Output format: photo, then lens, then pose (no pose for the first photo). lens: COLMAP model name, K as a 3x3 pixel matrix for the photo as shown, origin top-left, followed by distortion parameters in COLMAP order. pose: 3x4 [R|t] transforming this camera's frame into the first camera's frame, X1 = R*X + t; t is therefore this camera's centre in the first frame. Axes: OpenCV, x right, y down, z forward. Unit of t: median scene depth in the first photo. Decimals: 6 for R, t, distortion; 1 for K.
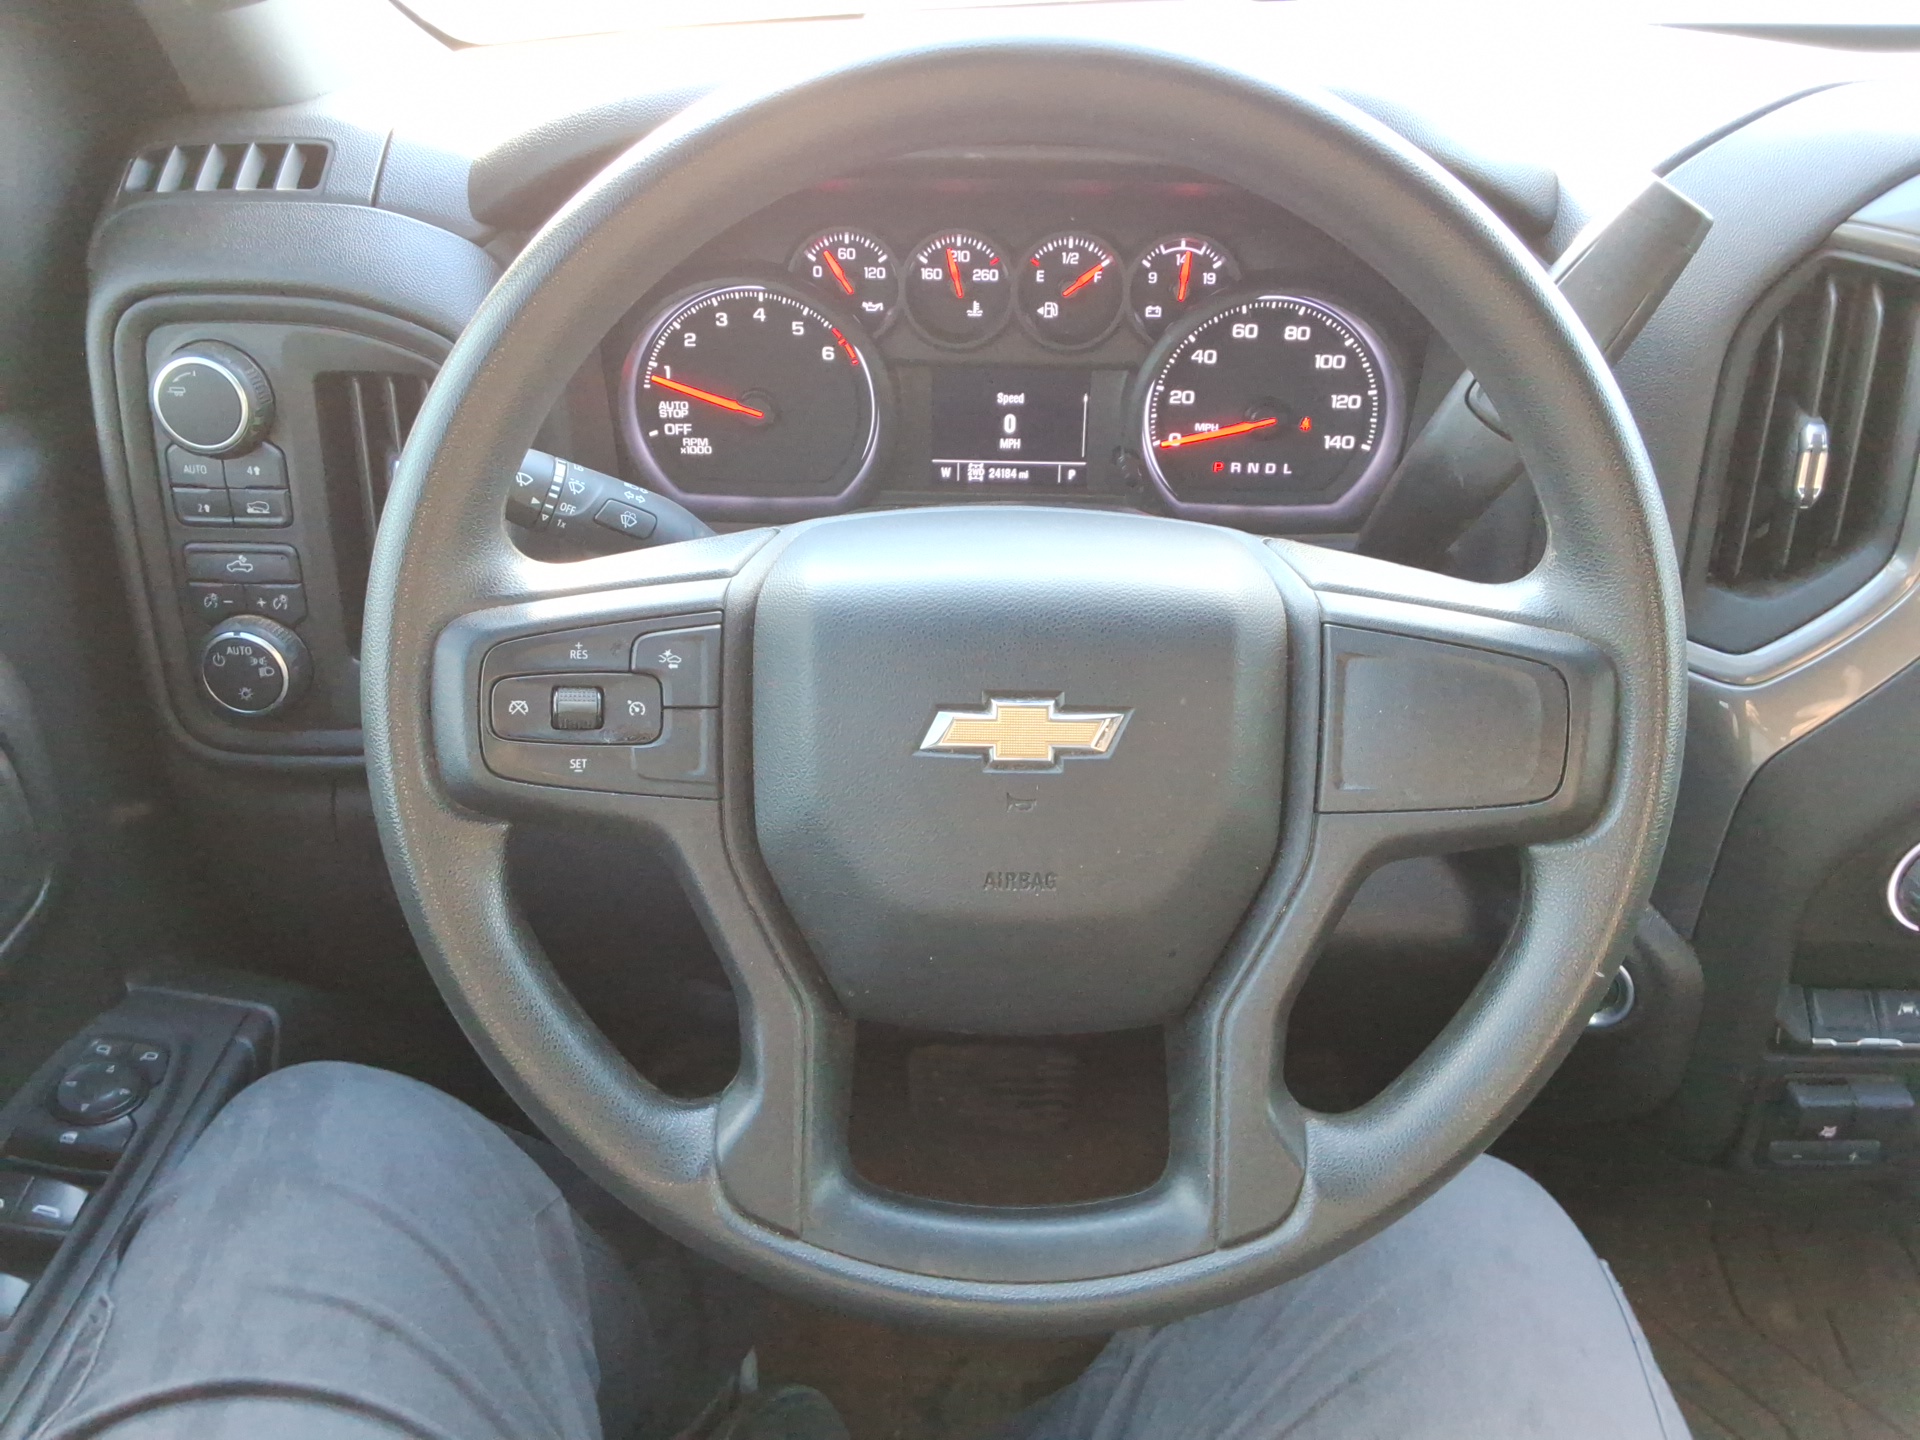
lens RADIAL K [[1597.0, 0, 960.0], [0, 1597.0, 720.0], [0, 0, 1]] dist [0.155967, -0.202967]
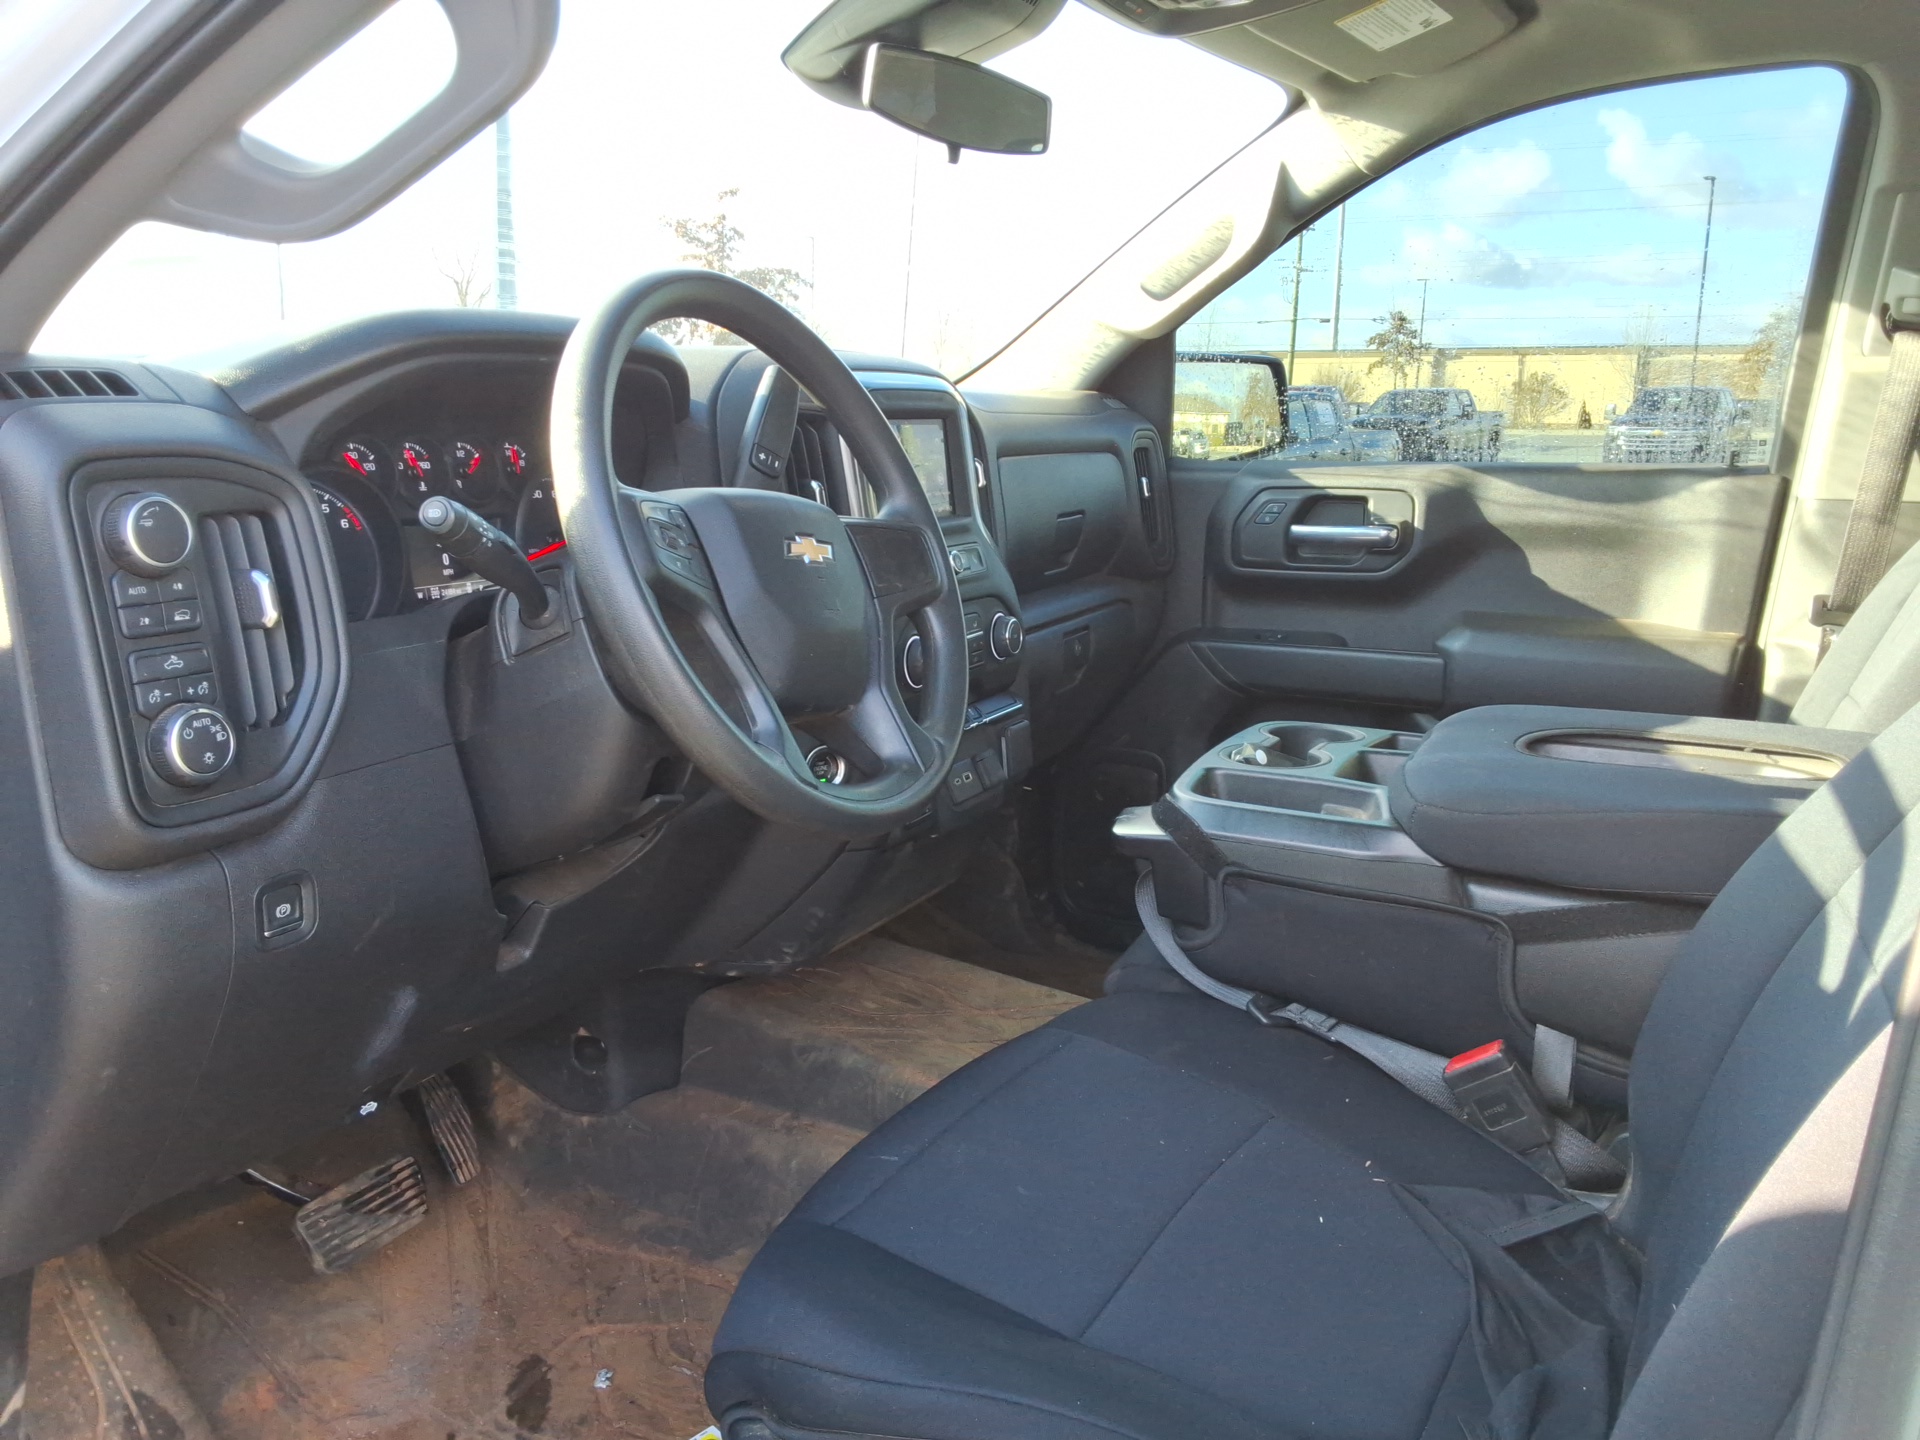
lens RADIAL K [[1597.0, 0, 960.0], [0, 1597.0, 720.0], [0, 0, 1]] dist [0.155967, -0.202967]
pose [[0.426348, -0.175502, 0.887371, -1.208420], [0.460403, 0.886524, -0.045872, 0.262356], [-0.778625, 0.428106, 0.458769, -0.045282]]
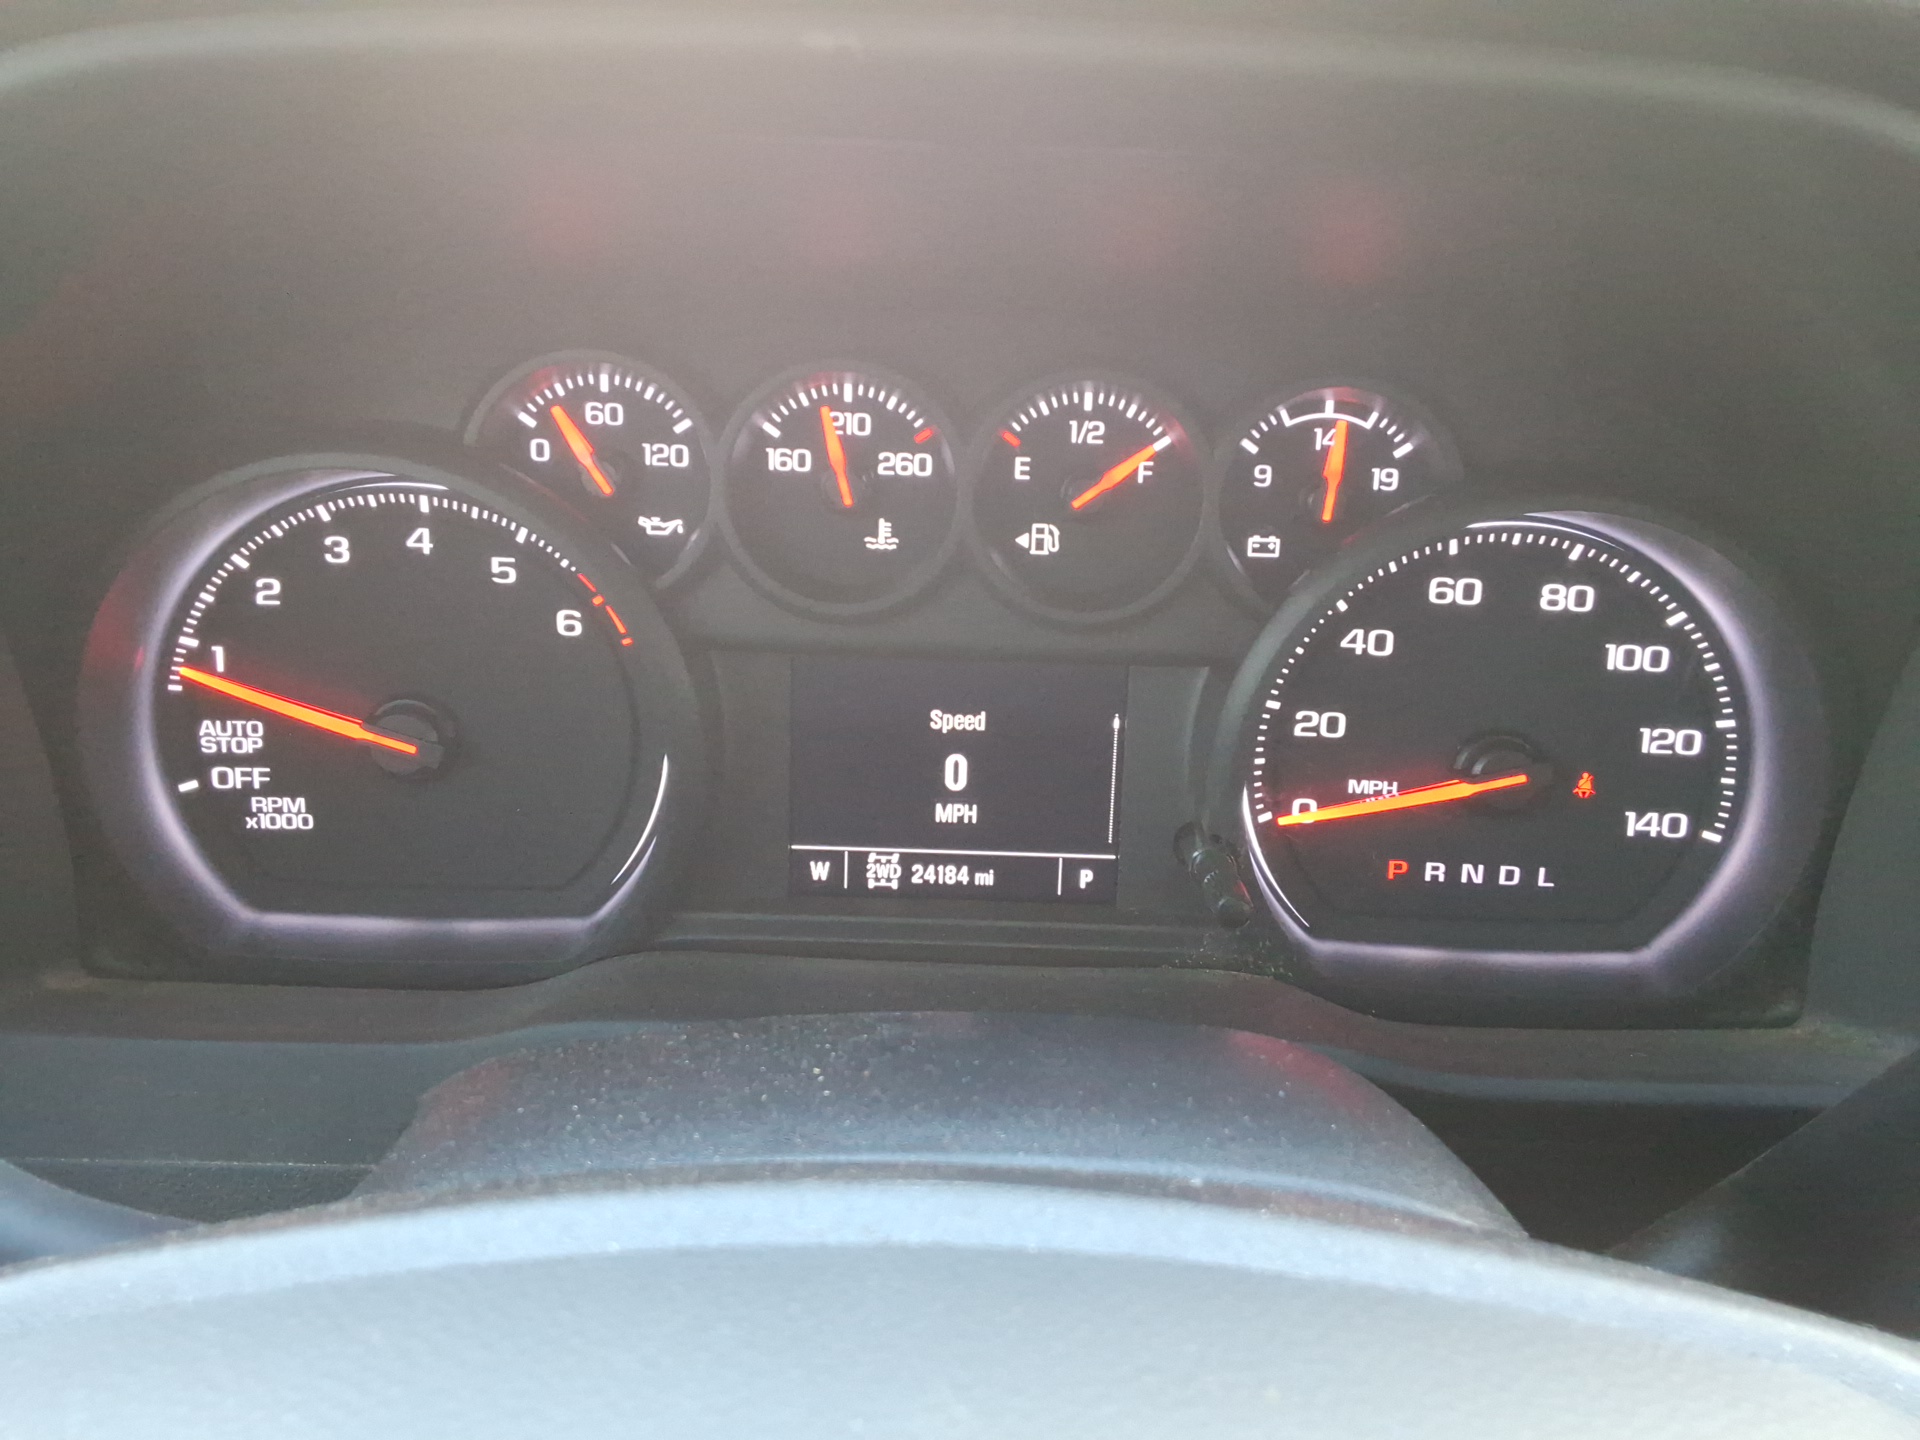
lens RADIAL K [[1597.0, 0, 960.0], [0, 1597.0, 720.0], [0, 0, 1]] dist [0.155967, -0.202967]
pose [[0.999504, 0.013044, 0.028662, 0.019025], [-0.007456, 0.982325, -0.187035, -0.114270], [-0.030596, 0.186729, 0.981935, 0.547347]]
